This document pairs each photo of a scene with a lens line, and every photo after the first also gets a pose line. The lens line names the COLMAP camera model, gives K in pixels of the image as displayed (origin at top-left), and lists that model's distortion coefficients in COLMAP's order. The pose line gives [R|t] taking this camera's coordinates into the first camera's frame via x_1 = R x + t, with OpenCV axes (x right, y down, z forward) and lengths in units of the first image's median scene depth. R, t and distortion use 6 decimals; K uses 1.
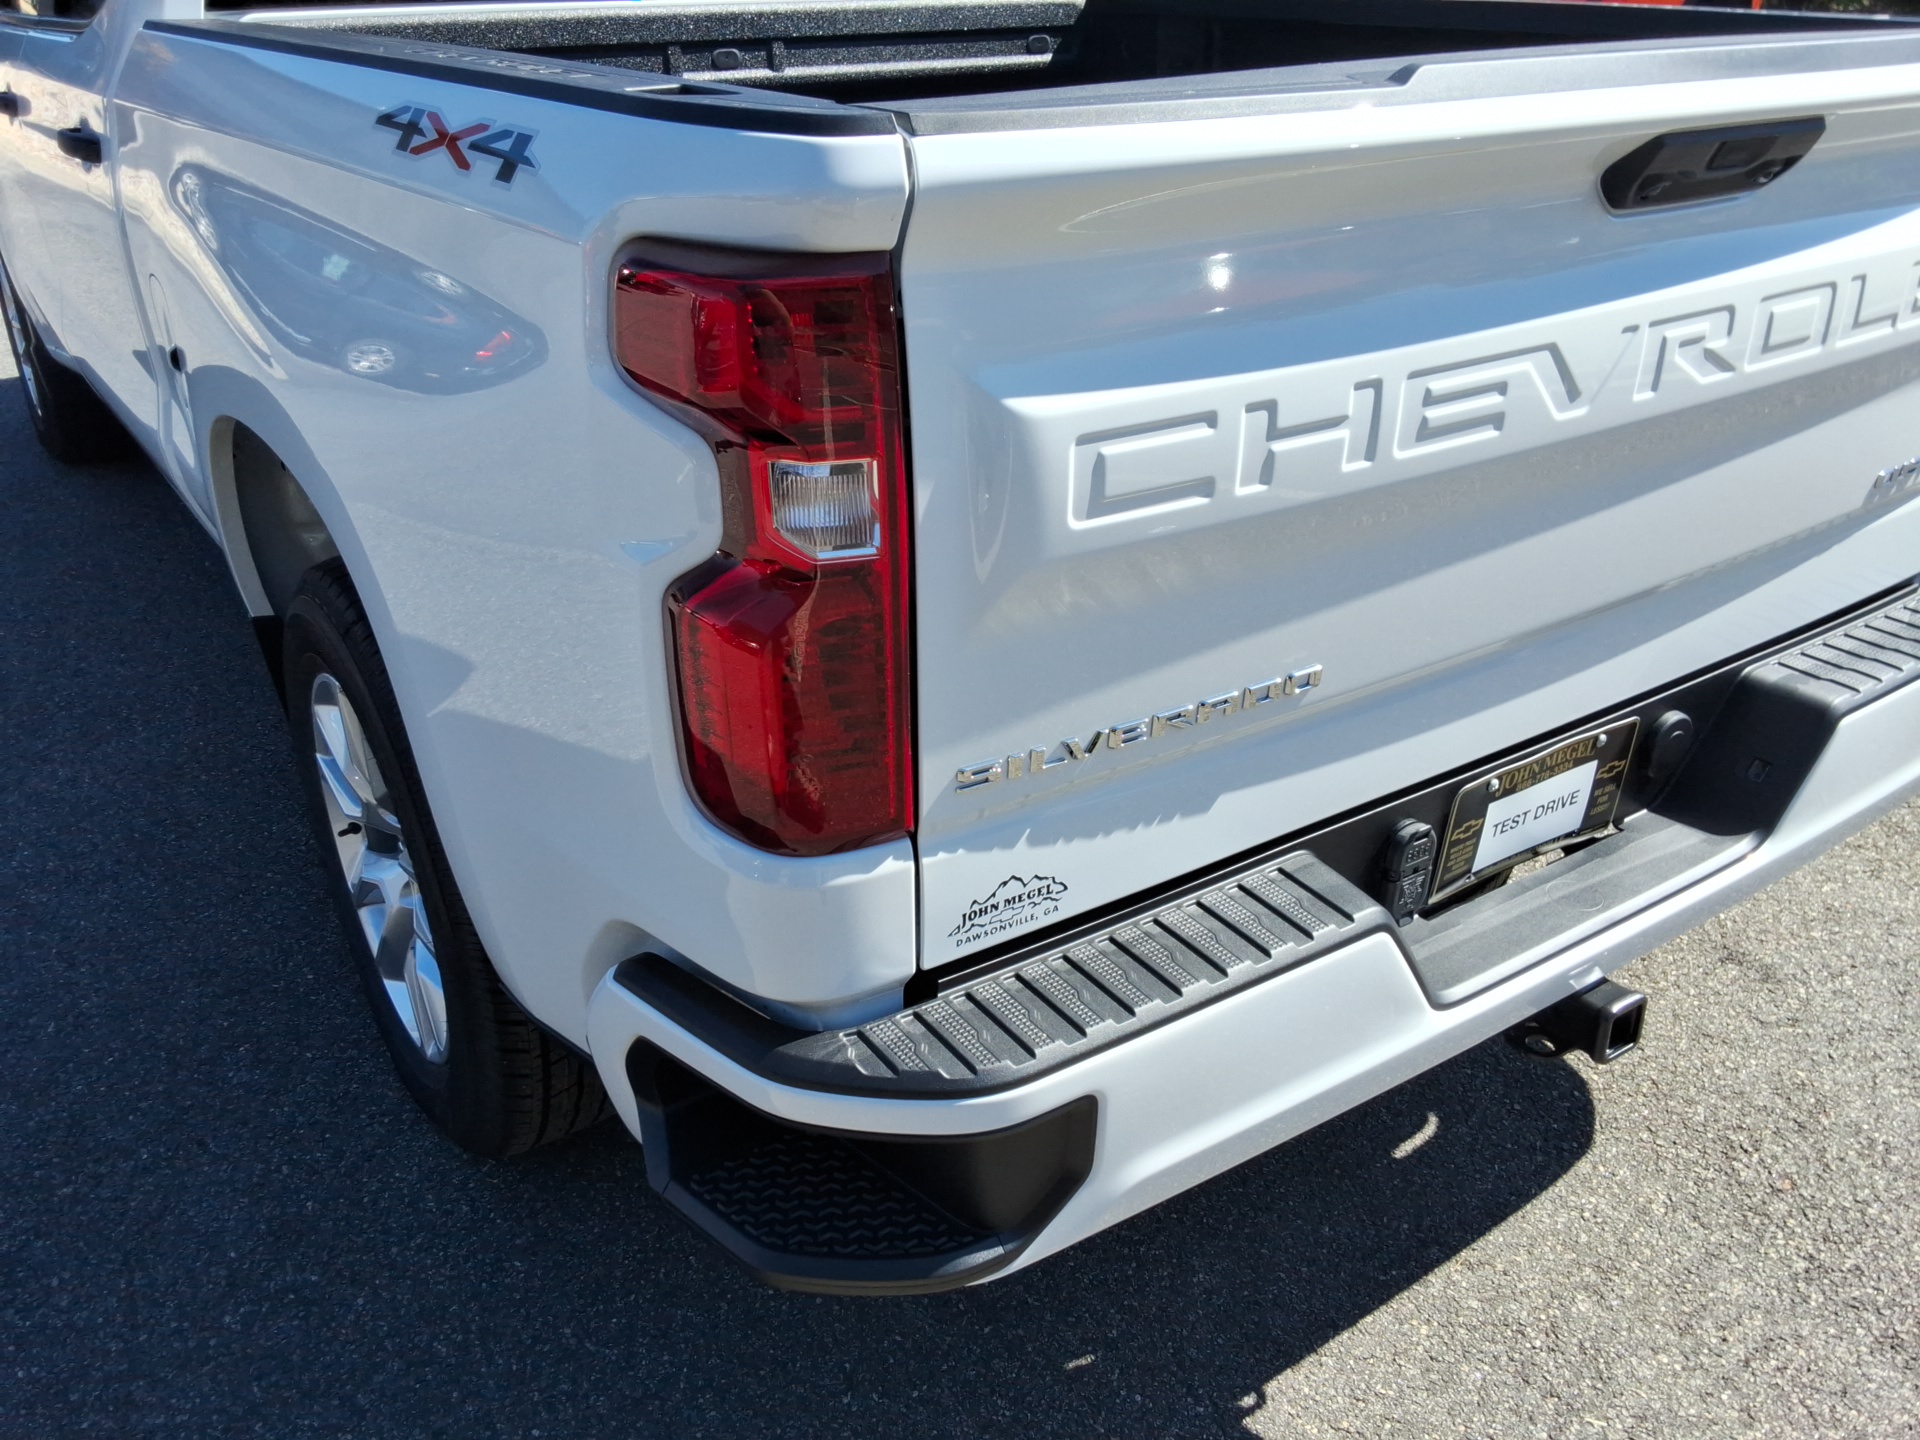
lens RADIAL K [[1548.5, 0, 969.9], [0, 1548.5, 737.2], [0, 0, 1]] dist [0.115499, -0.188682]
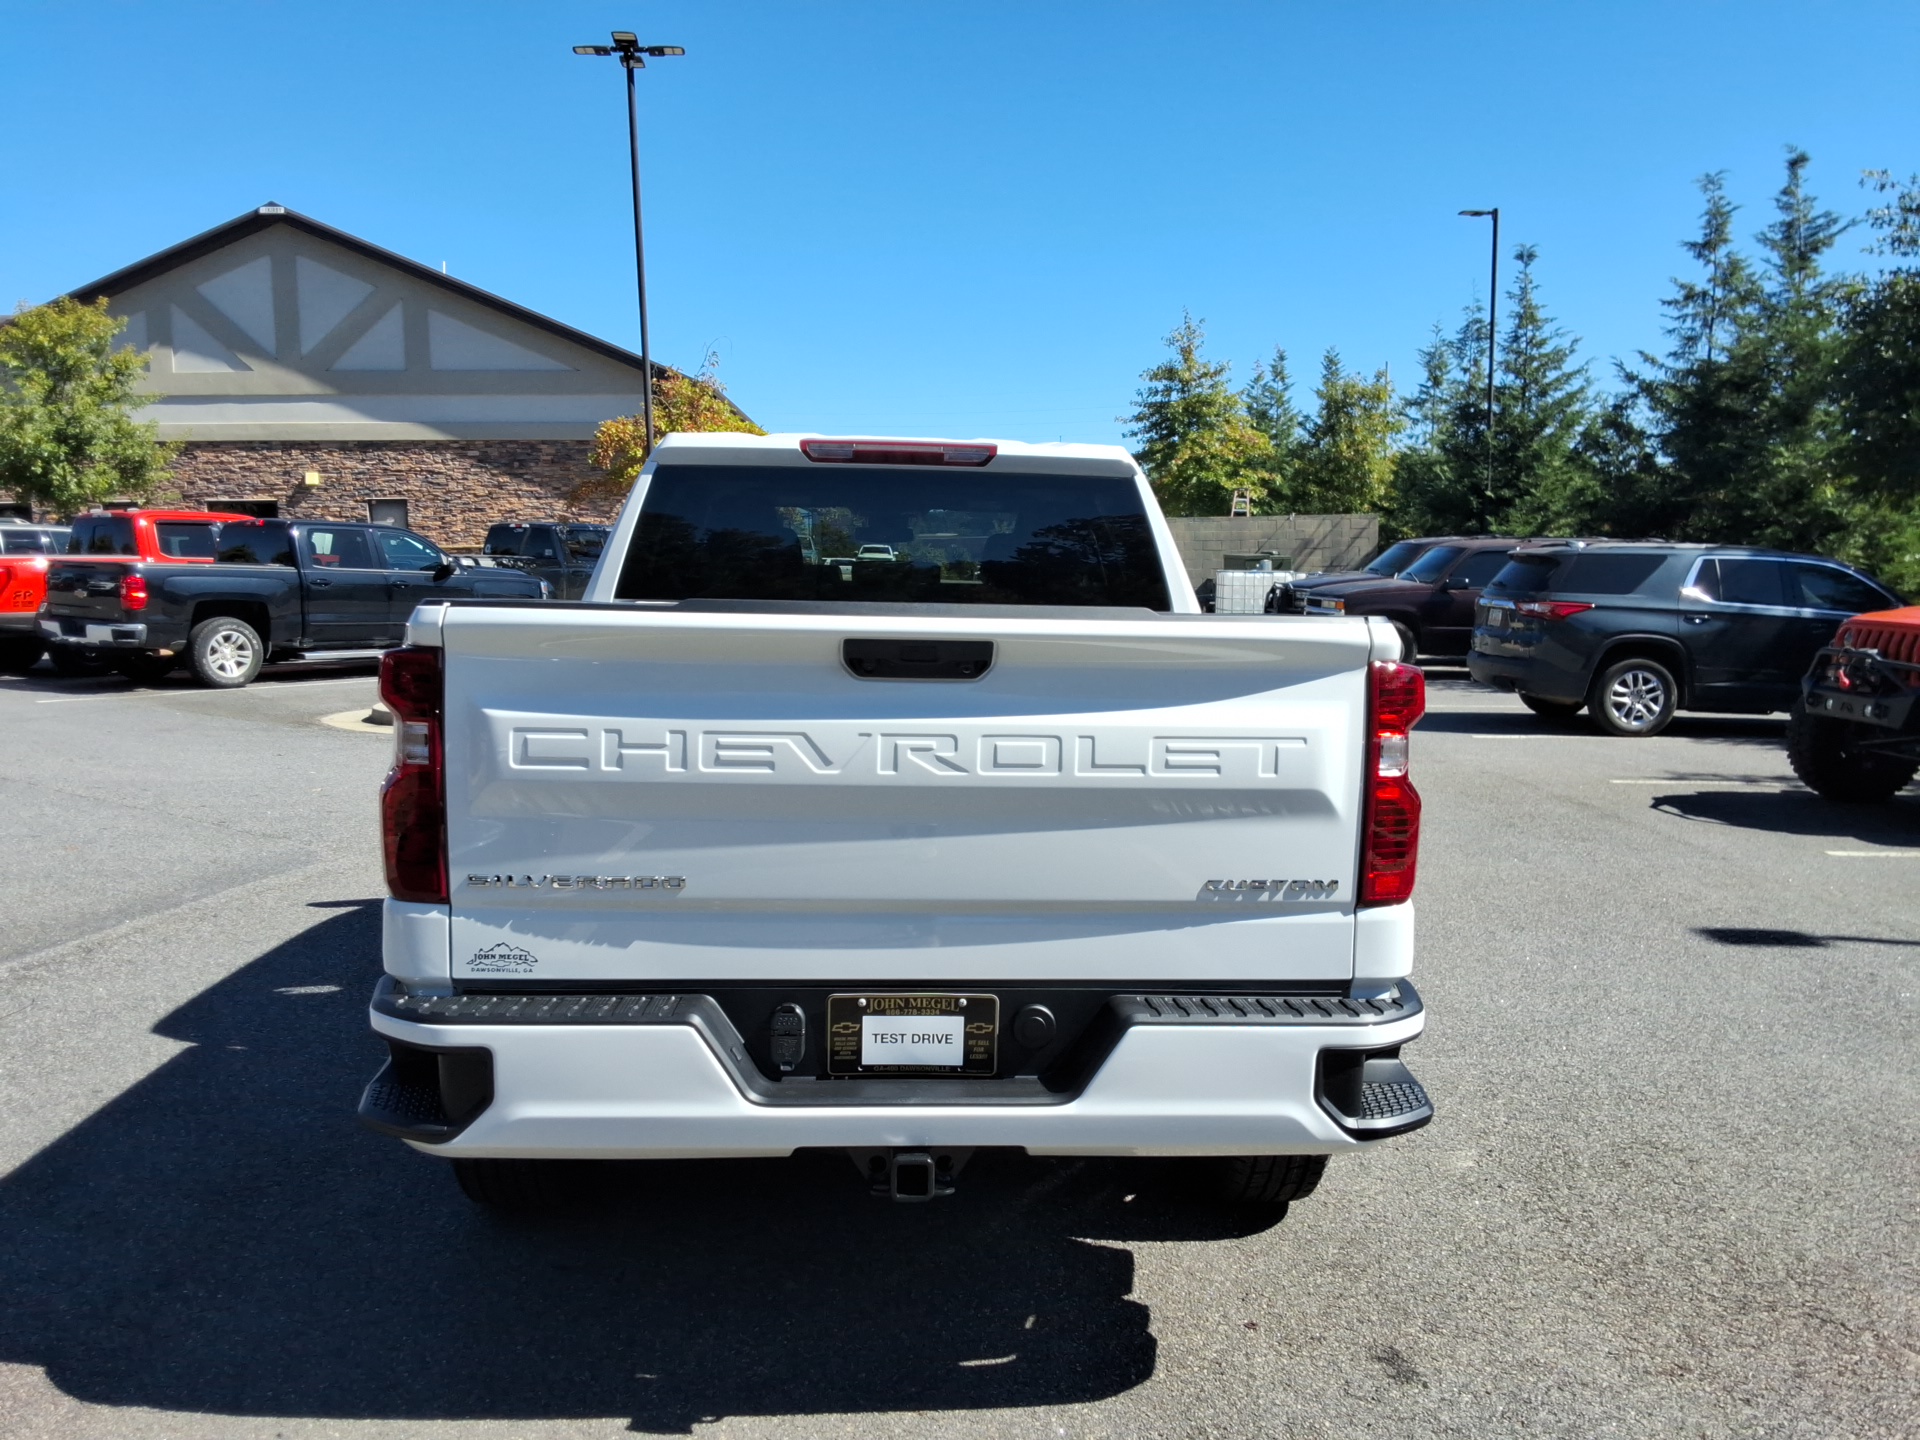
lens RADIAL K [[1548.5, 0, 961.4], [0, 1548.5, 745.1], [0, 0, 1]] dist [0.115499, -0.188682]
pose [[0.857765, 0.070065, -0.509245, 1.466929], [-0.256032, 0.917274, -0.305051, 0.300691], [0.445743, 0.392045, 0.804744, -0.474704]]
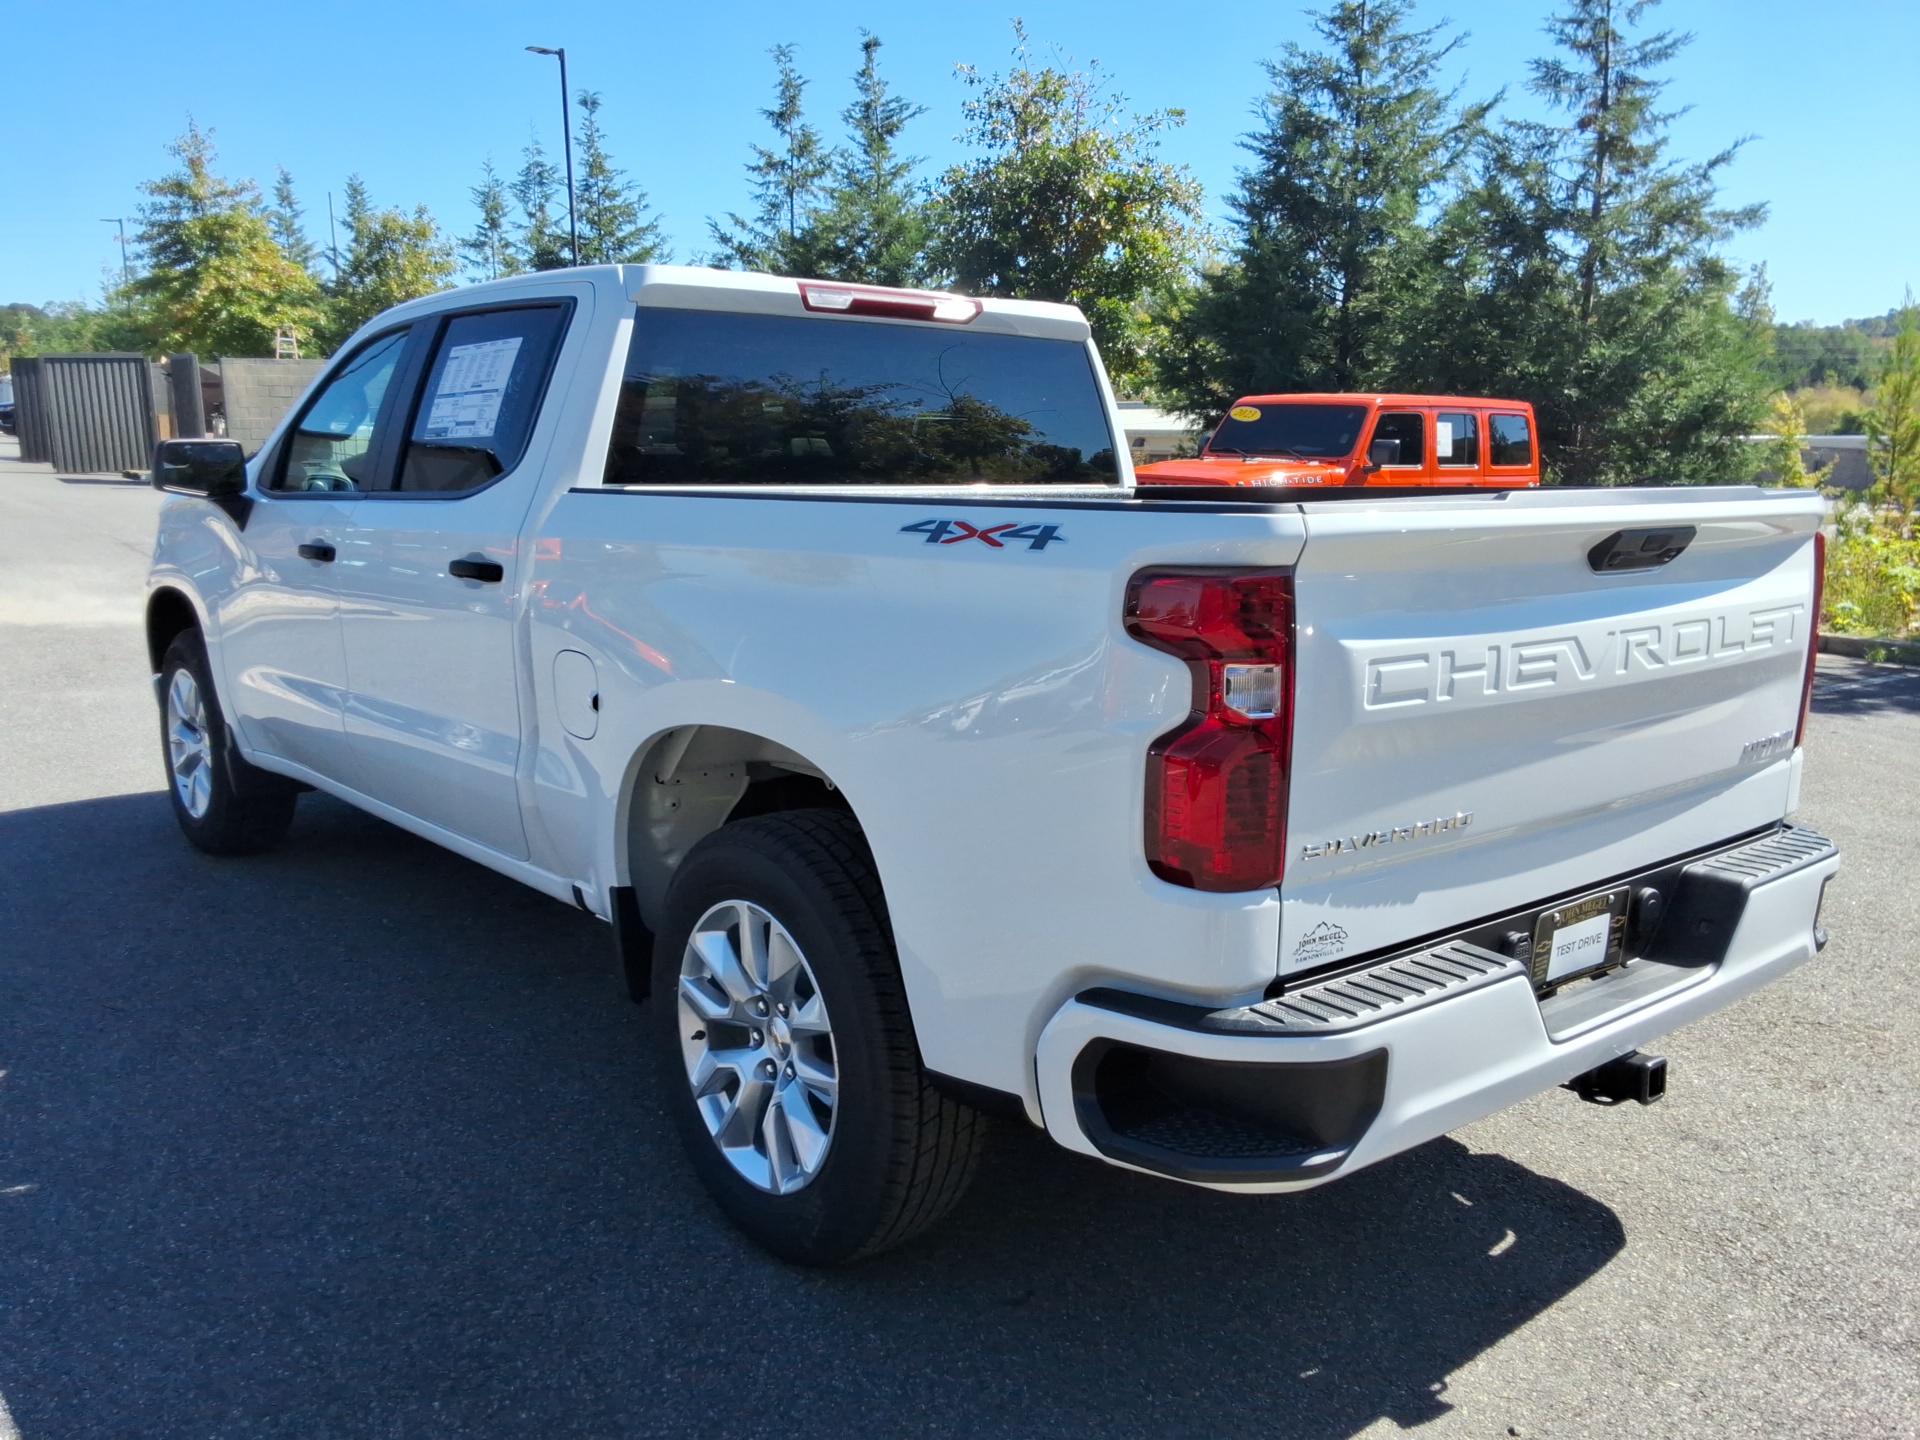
lens RADIAL K [[1548.5, 0, 967.1], [0, 1548.5, 740.3], [0, 0, 1]] dist [0.115499, -0.188682]
pose [[0.995249, -0.004774, 0.097248, -0.484966], [0.033233, 0.955470, -0.293210, 0.356258], [-0.091518, 0.295049, 0.951089, -0.604094]]
